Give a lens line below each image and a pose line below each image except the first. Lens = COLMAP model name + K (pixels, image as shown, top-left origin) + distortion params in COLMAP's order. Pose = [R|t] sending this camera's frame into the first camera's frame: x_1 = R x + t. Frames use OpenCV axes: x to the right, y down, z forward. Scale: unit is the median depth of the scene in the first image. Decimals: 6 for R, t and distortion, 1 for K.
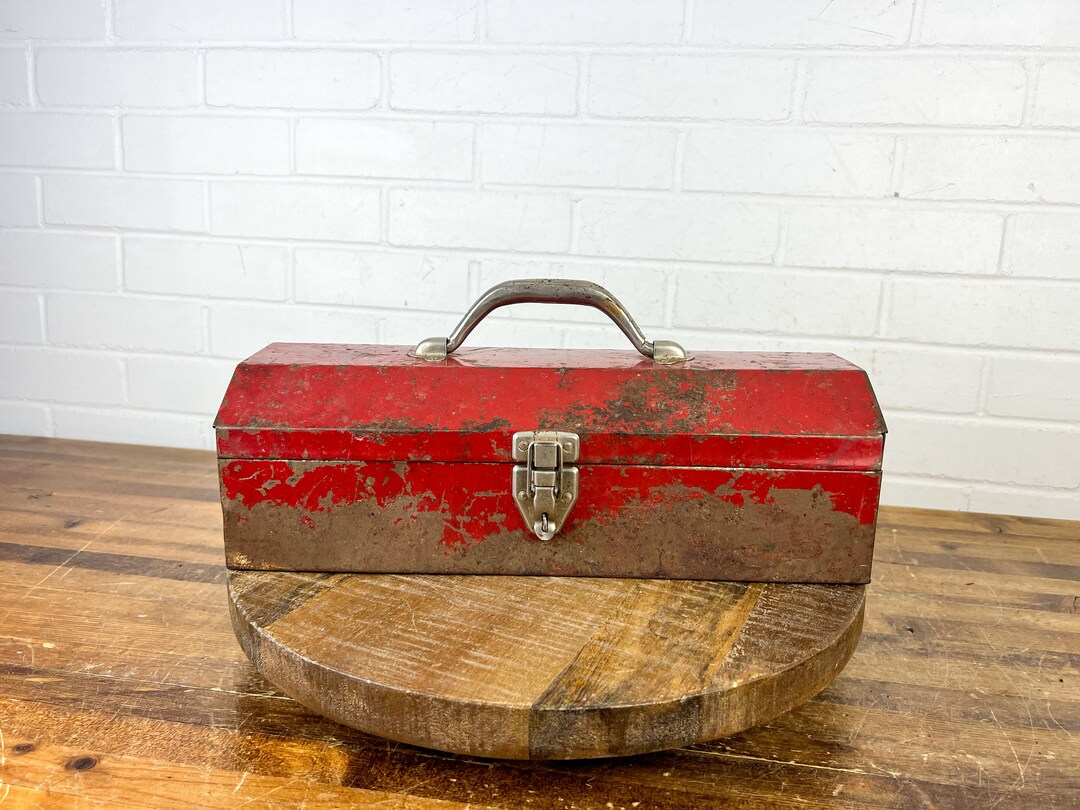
lens RADIAL K [[800.5, 0, 540.0], [0, 800.5, 405.0], [0, 0, 1]] dist [0.000703, -0.015343]
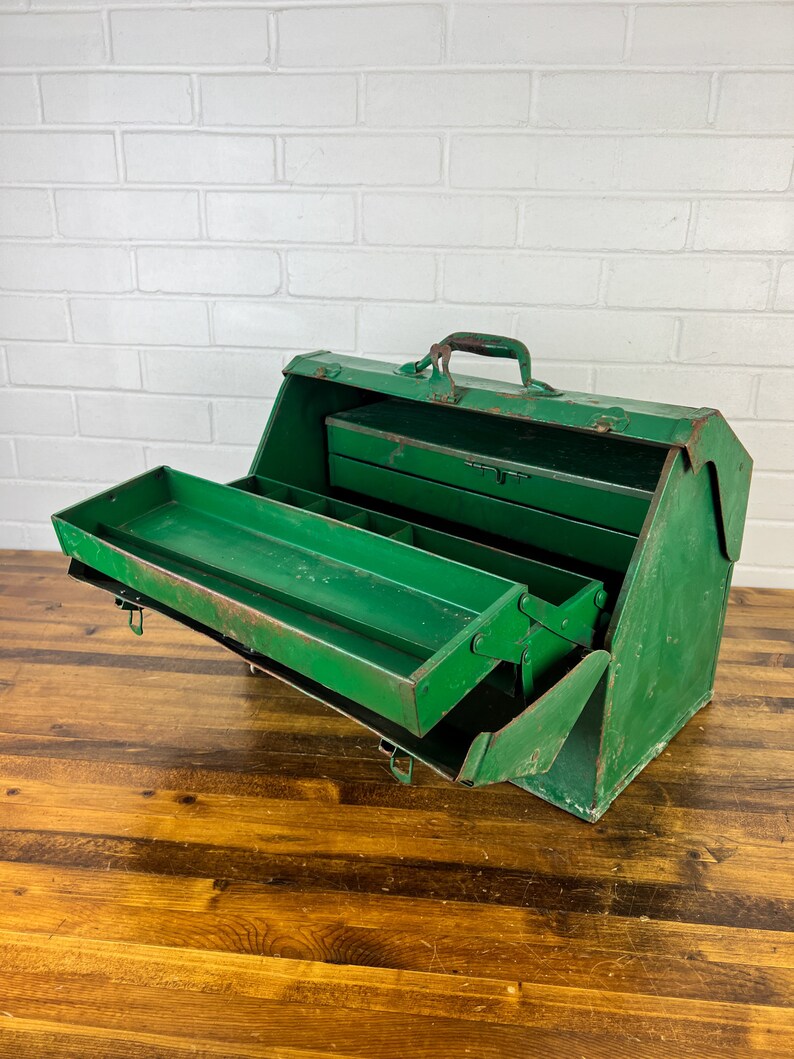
lens RADIAL K [[784.9, 0, 397.0], [0, 784.9, 529.5], [0, 0, 1]] dist [0.000703, -0.015343]
pose [[0.998408, -0.040845, 0.038912, -0.082768], [0.034502, 0.987832, 0.151647, -0.193962], [-0.044633, -0.150063, 0.987668, -0.320733]]
